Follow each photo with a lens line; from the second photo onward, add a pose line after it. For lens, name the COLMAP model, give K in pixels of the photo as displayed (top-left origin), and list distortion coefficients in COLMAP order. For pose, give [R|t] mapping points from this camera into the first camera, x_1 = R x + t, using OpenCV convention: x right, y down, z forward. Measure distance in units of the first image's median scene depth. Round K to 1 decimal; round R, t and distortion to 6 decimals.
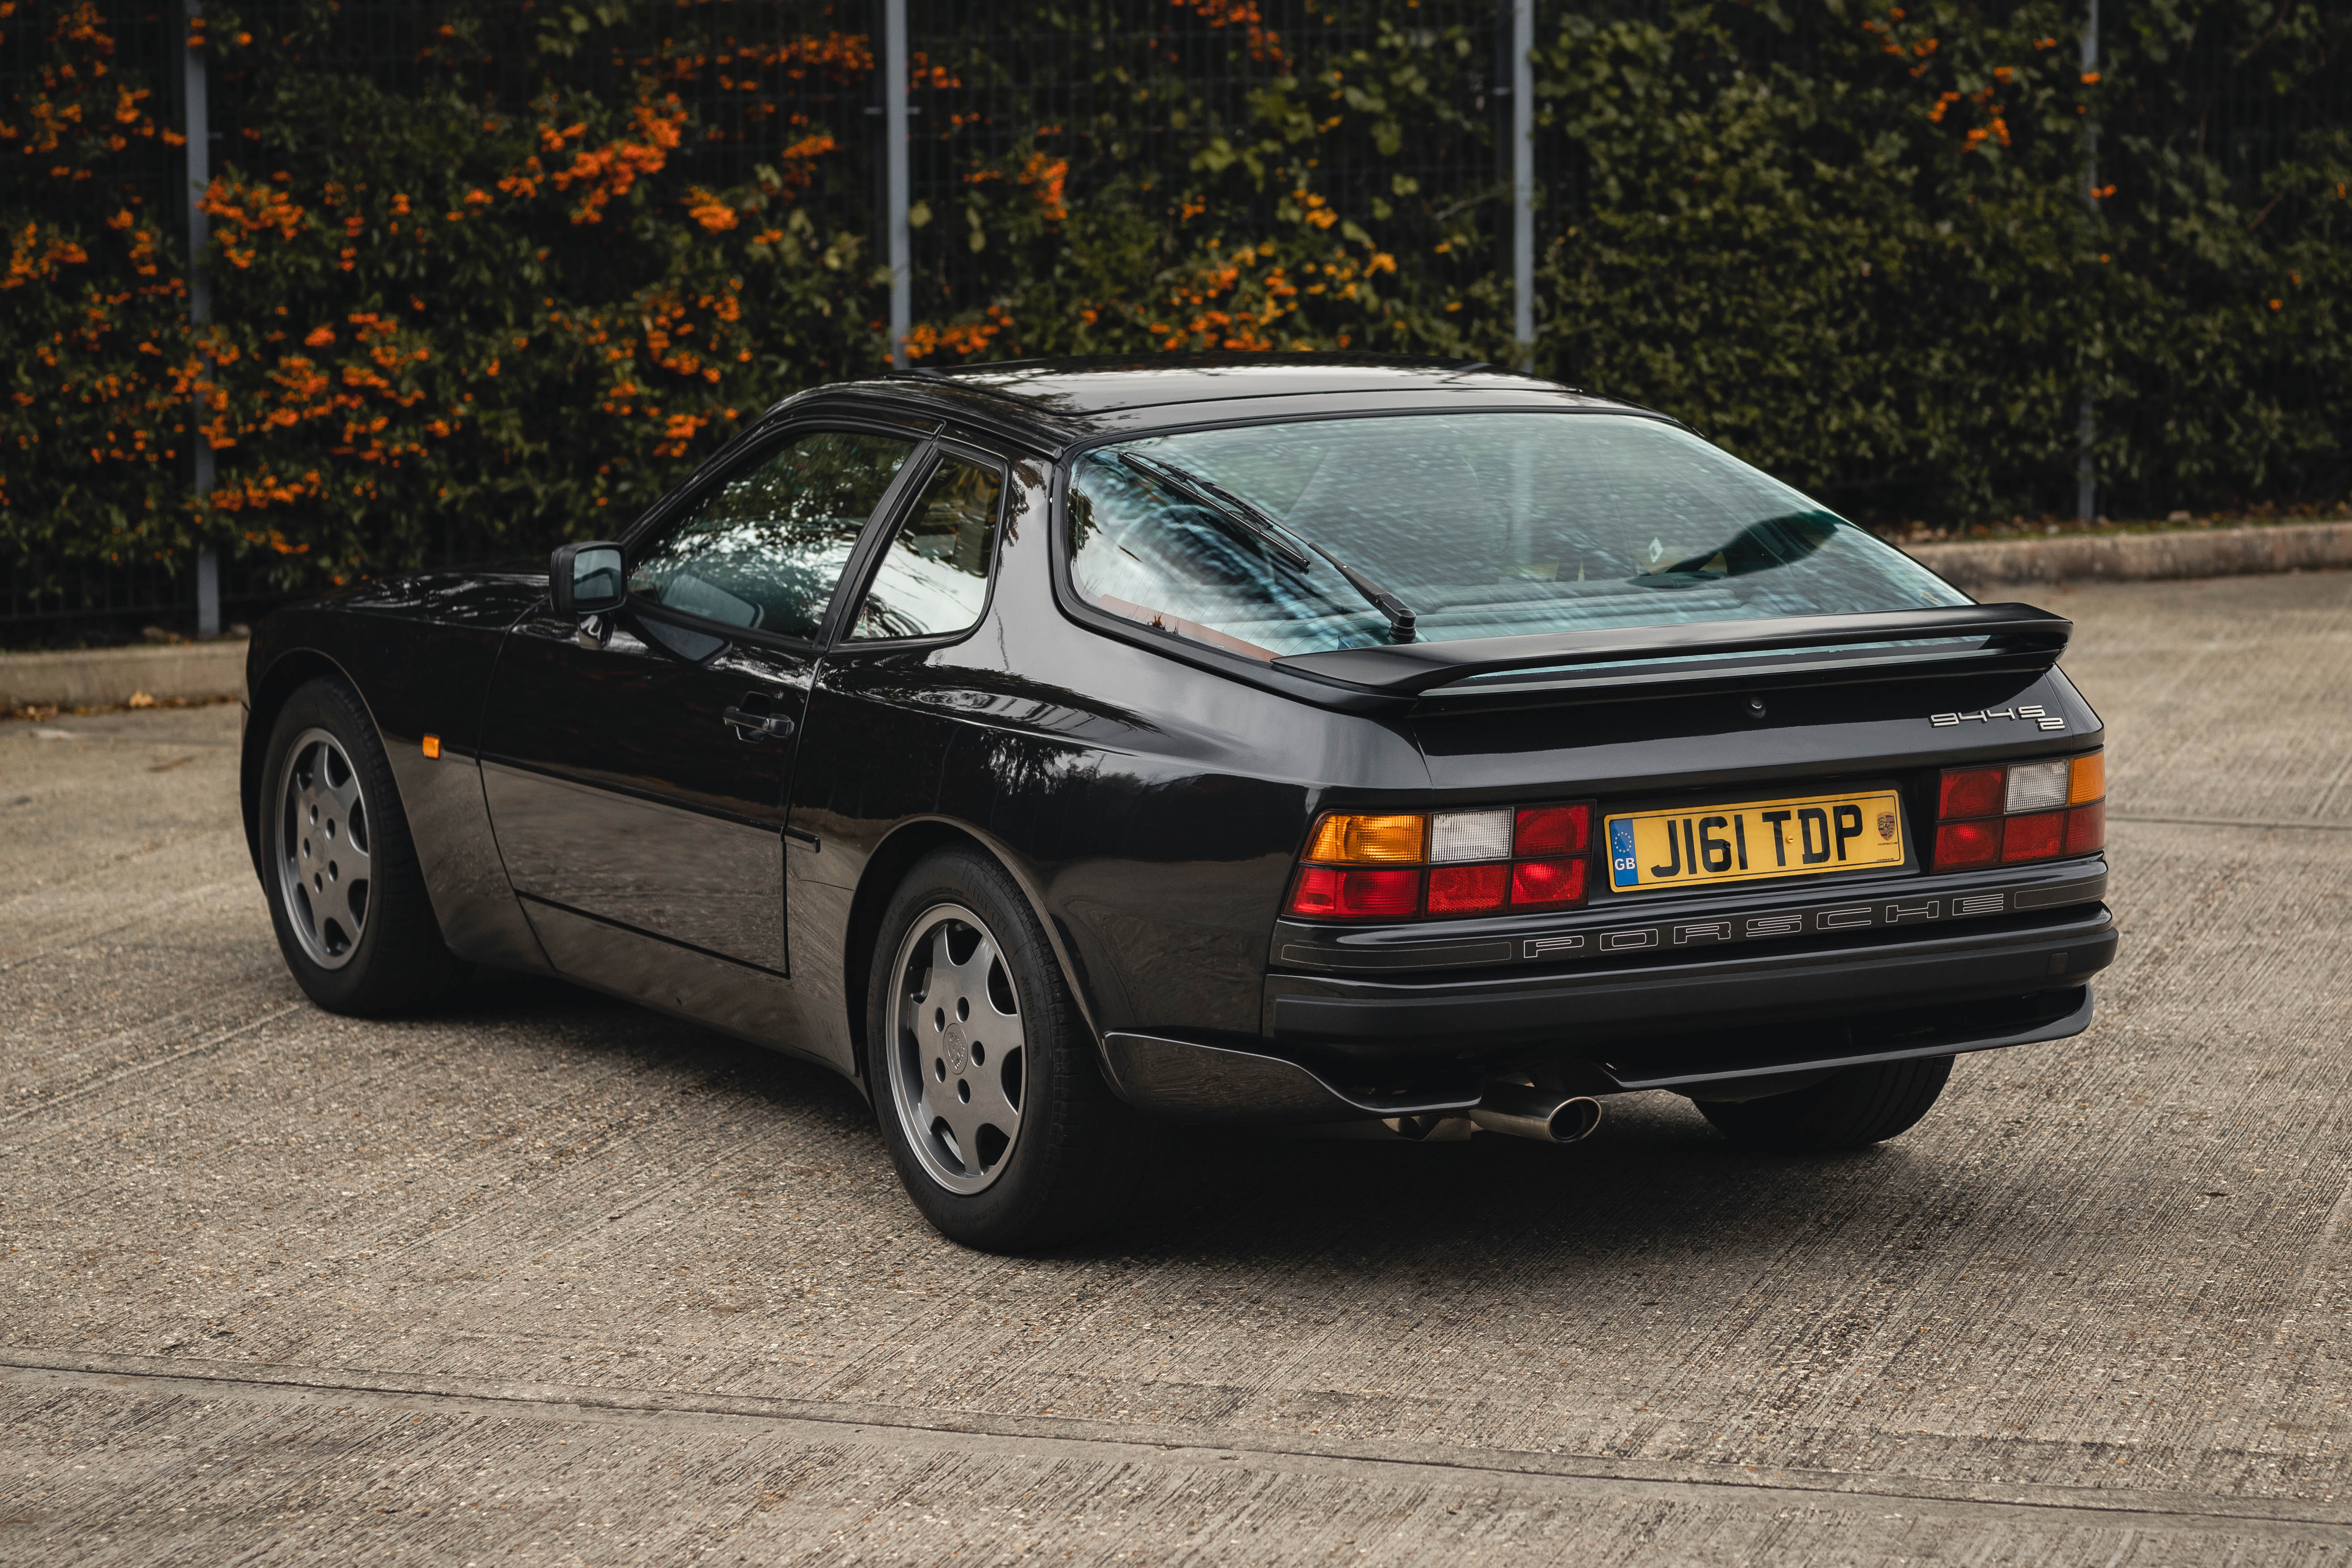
lens RADIAL K [[6506.9, 0, 1325.0], [0, 6506.9, 781.0], [0, 0, 1]] dist [0.022932, -0.150060]
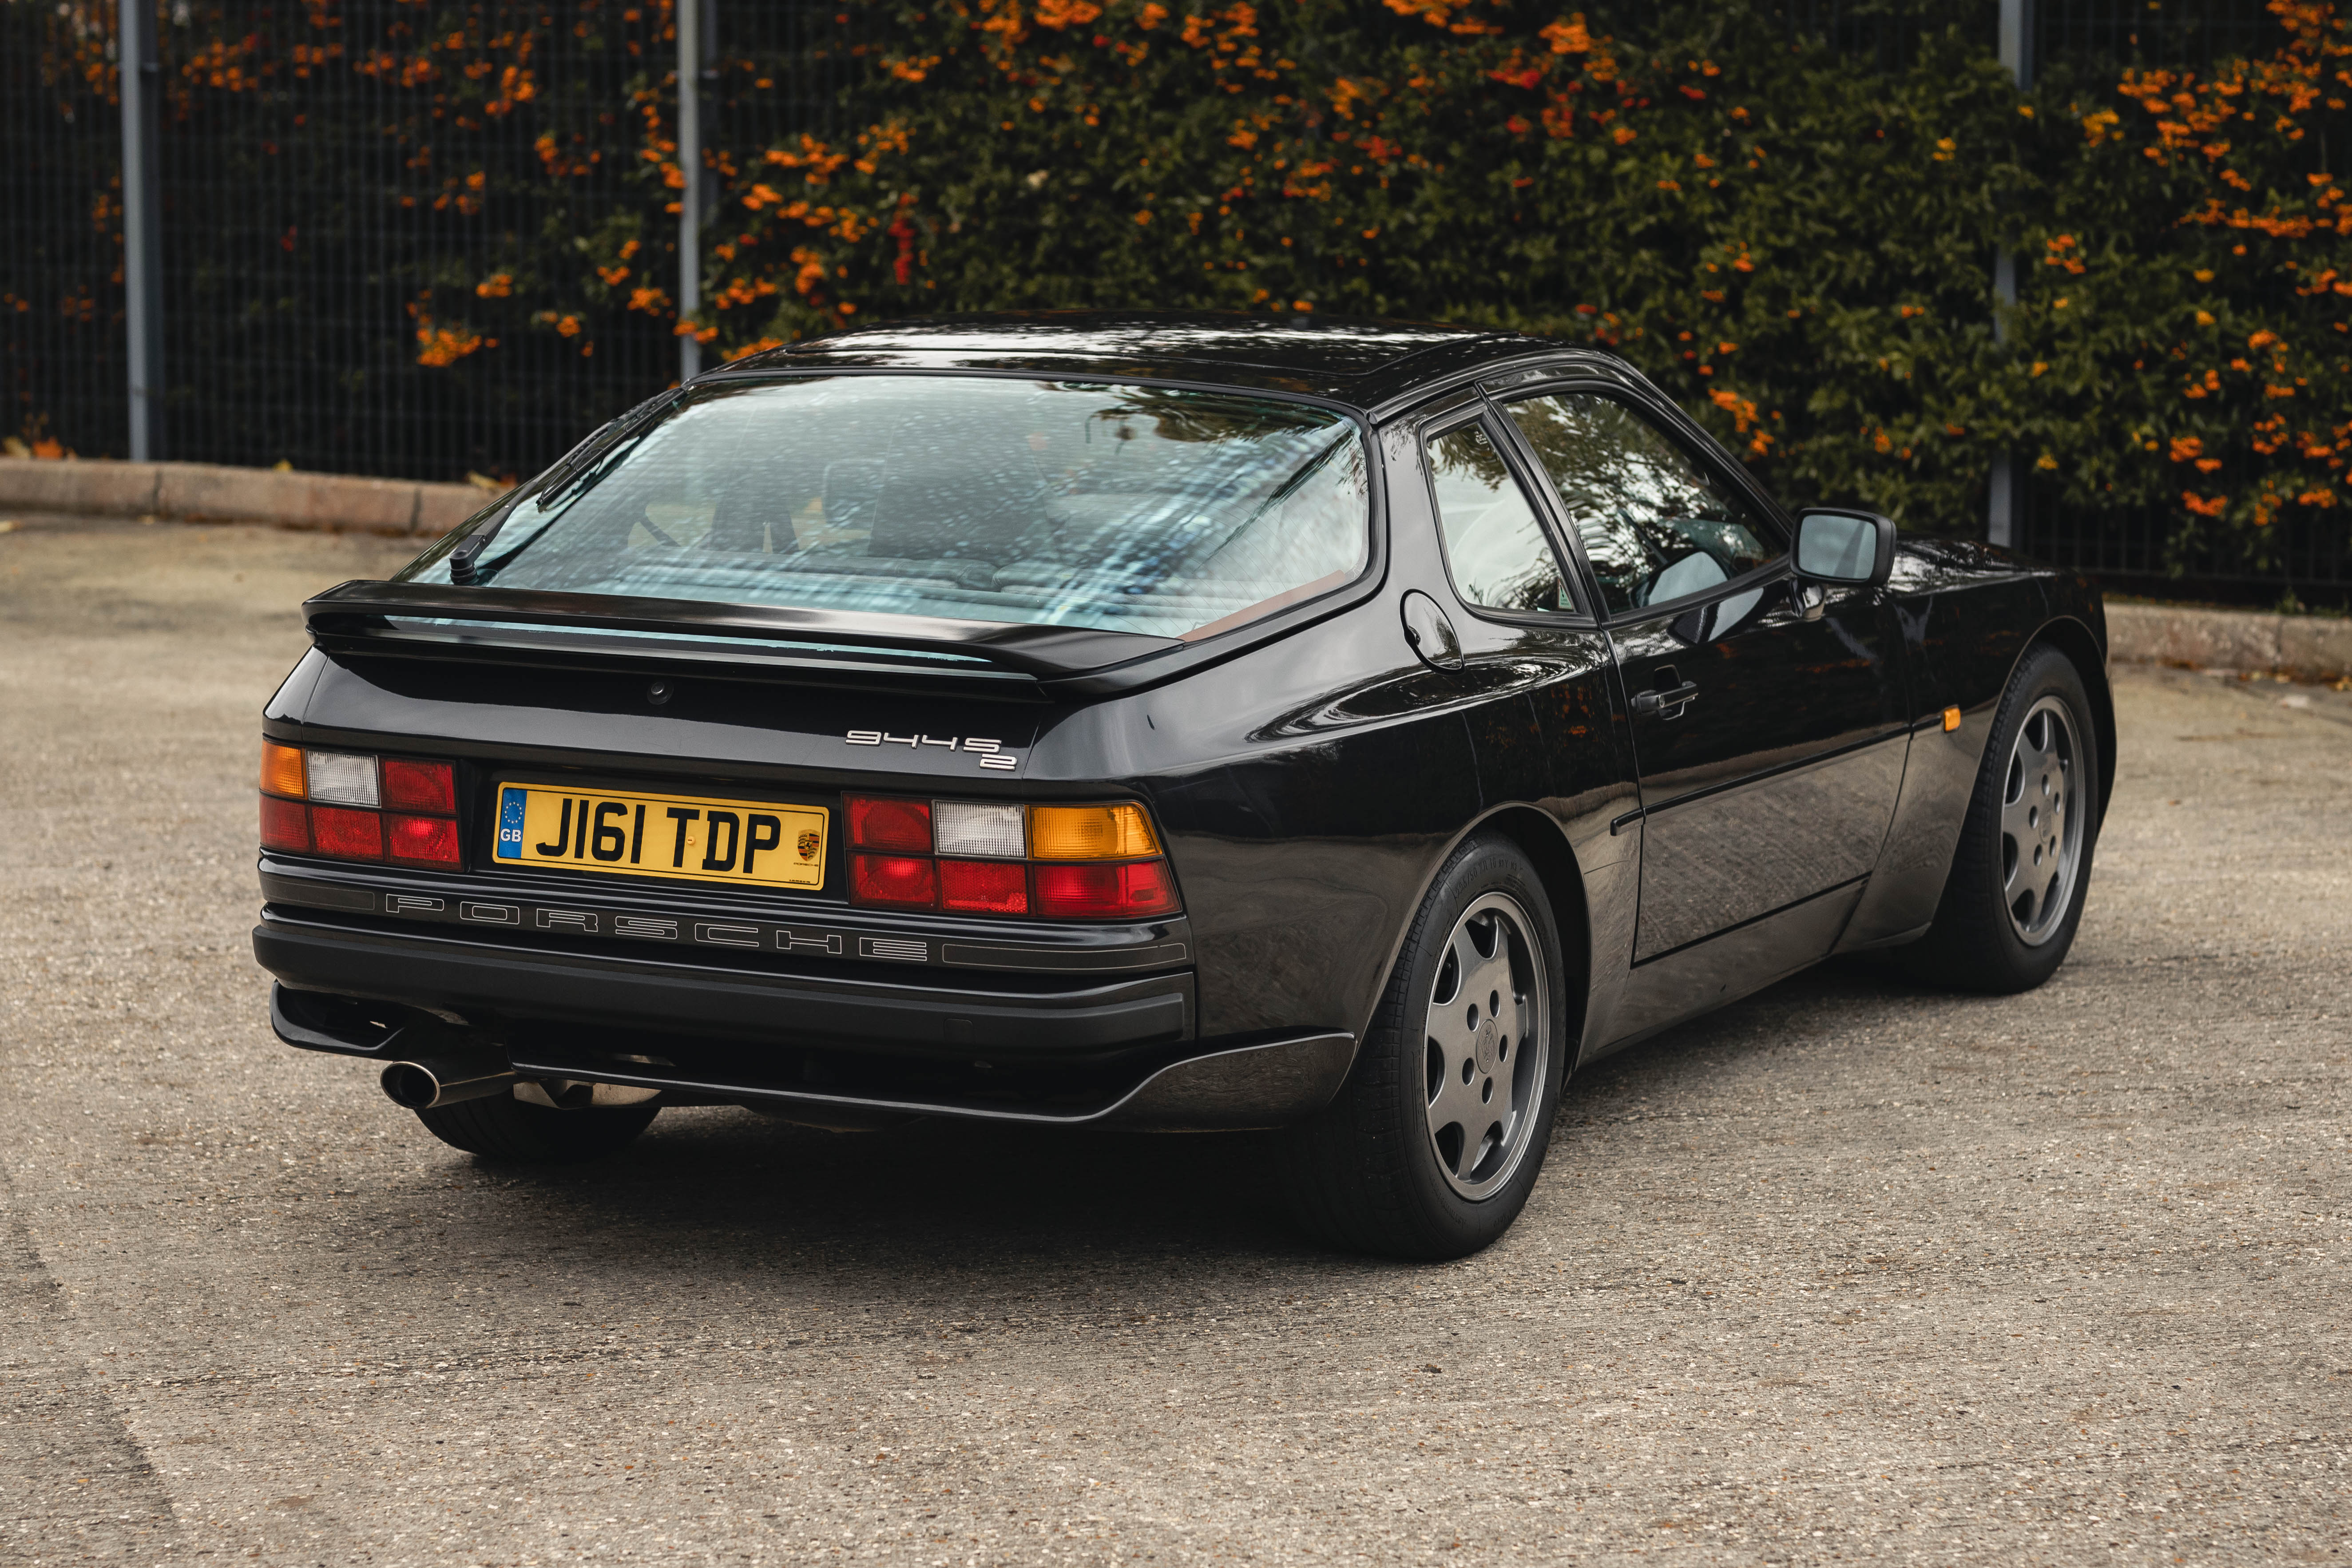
lens RADIAL K [[6520.7, 0, 1176.0], [0, 6520.7, 784.0], [0, 0, 1]] dist [0.013094, -0.005947]
pose [[0.525019, 0.121945, -0.842309, 0.495165], [-0.117077, 0.990621, 0.070442, -0.040387], [0.843000, 0.061632, 0.534372, 0.312023]]
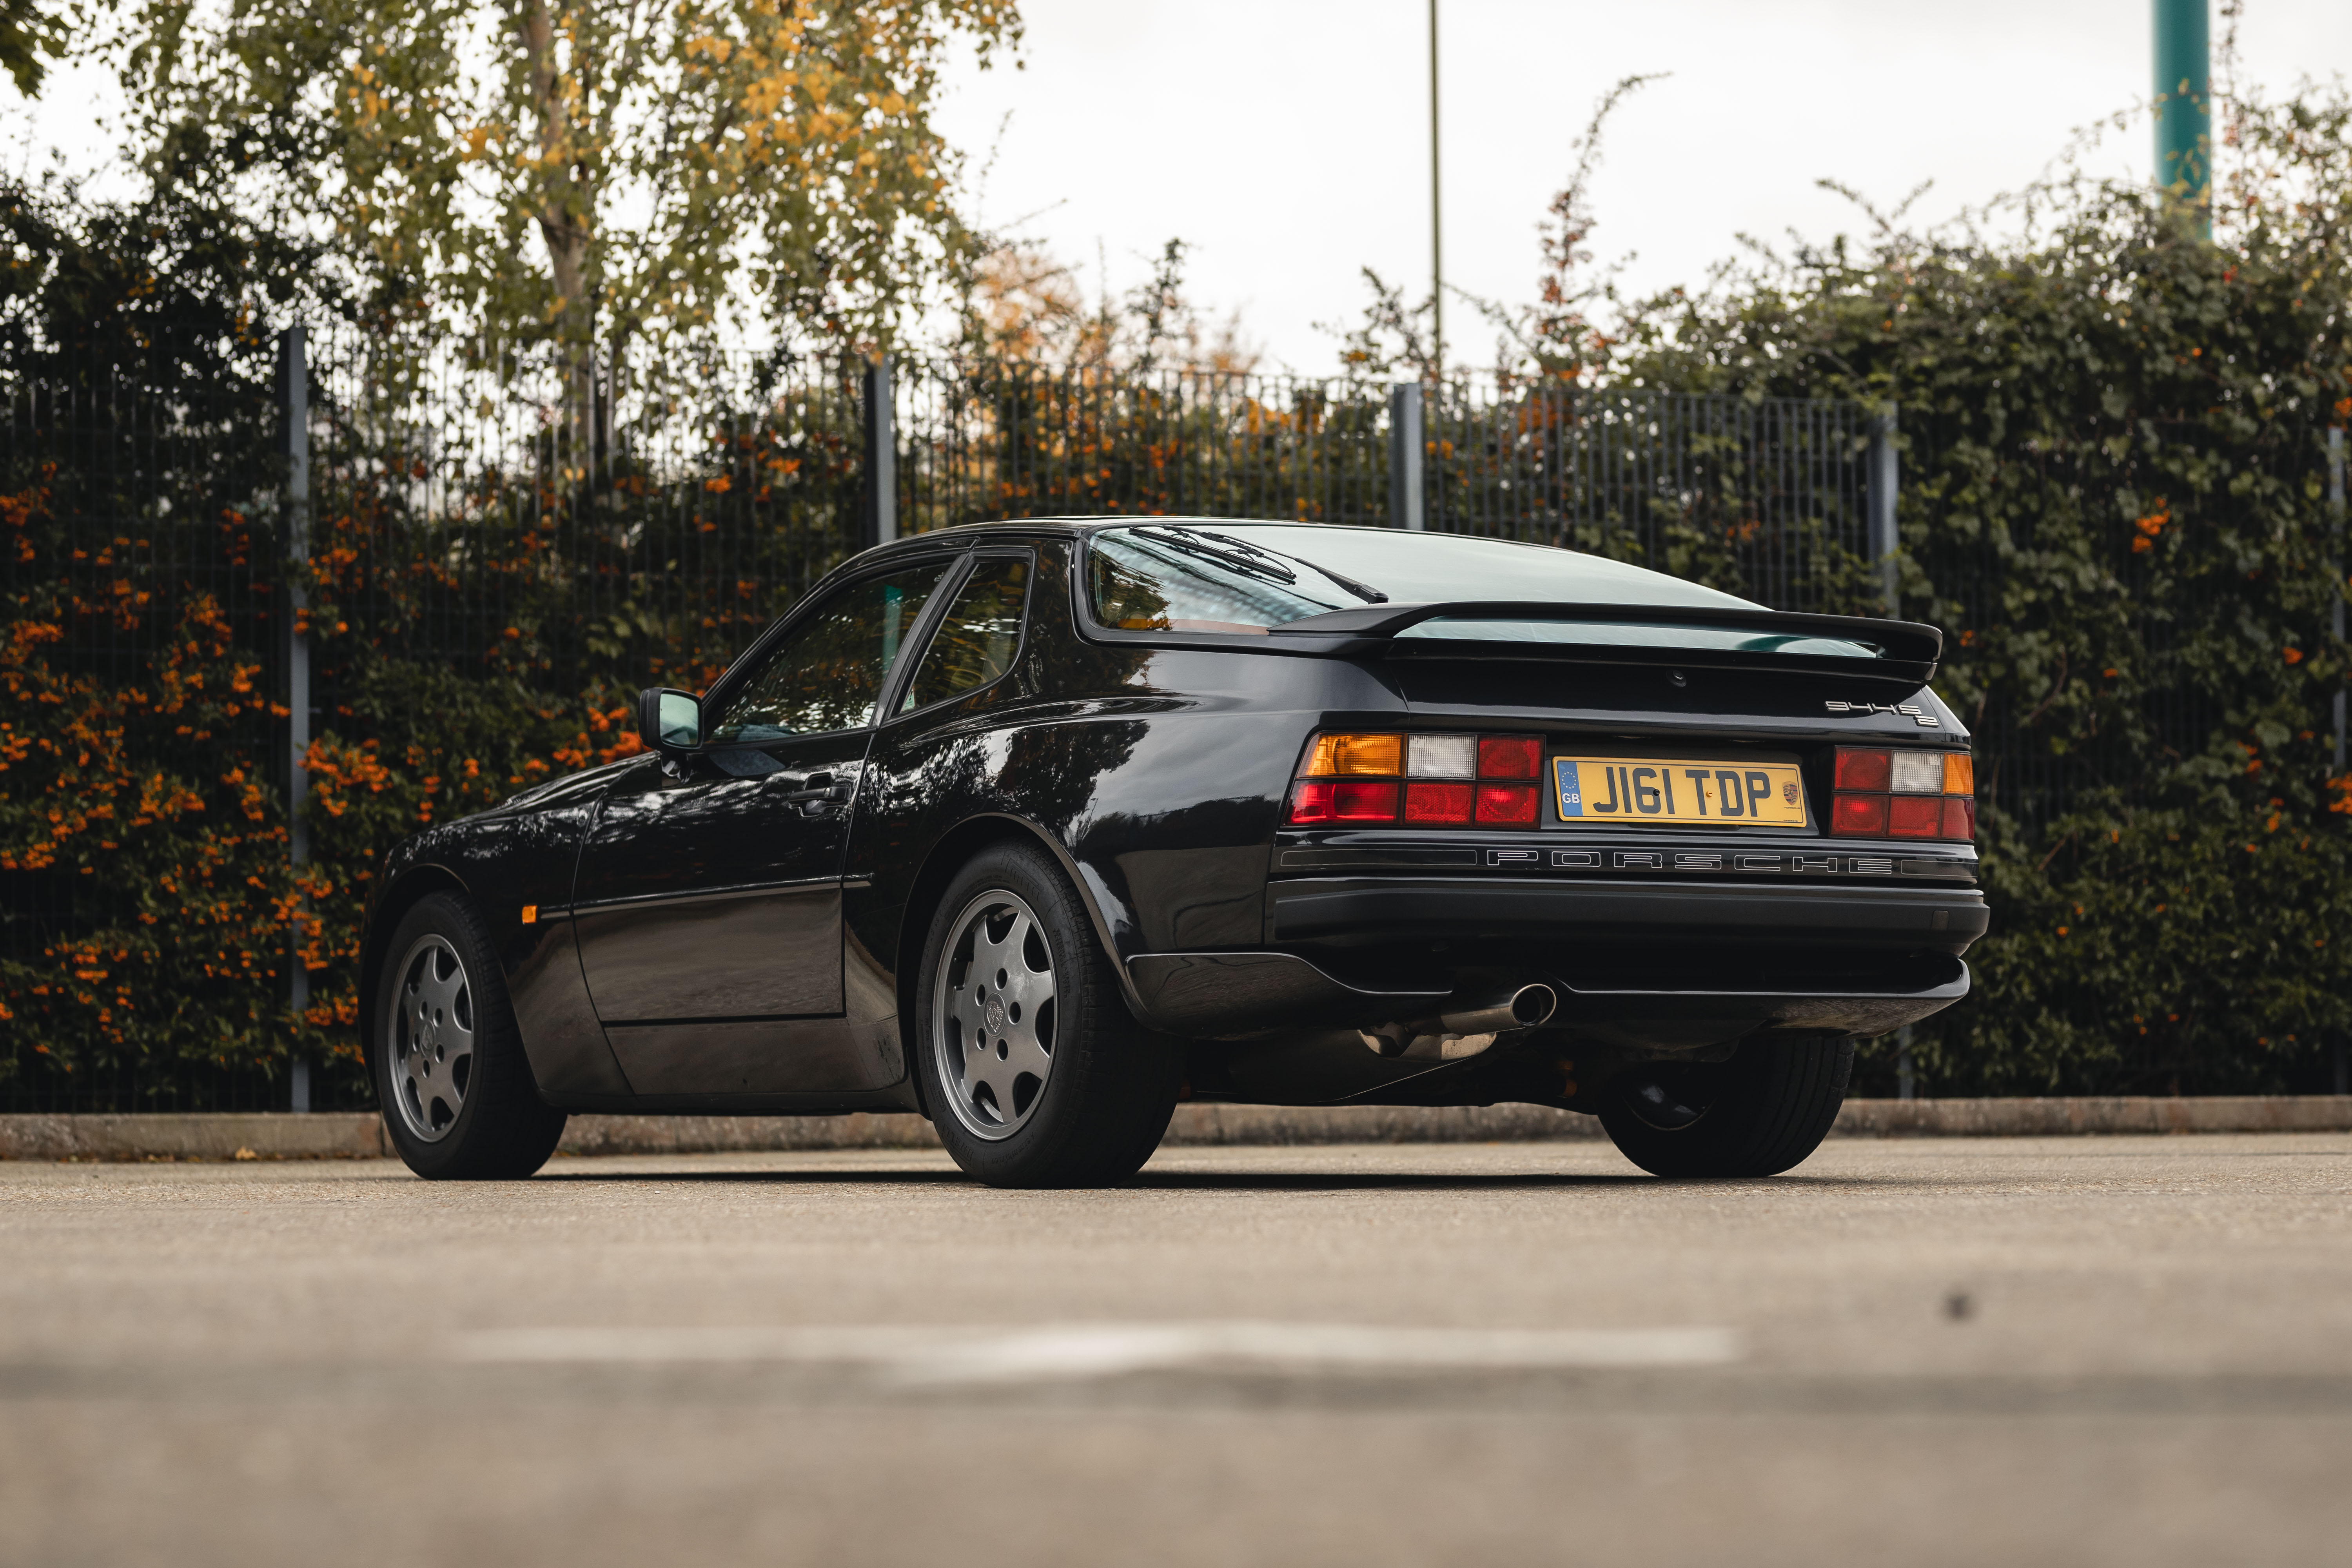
lens RADIAL K [[5650.7, 0, 1176.0], [0, 5650.7, 784.0], [0, 0, 1]] dist [0.008624, 0.132756]
pose [[0.999946, -0.010193, -0.001971, -0.012656], [0.009616, 0.980893, -0.194310, 0.113644], [0.003914, 0.194280, 0.980938, -0.000198]]
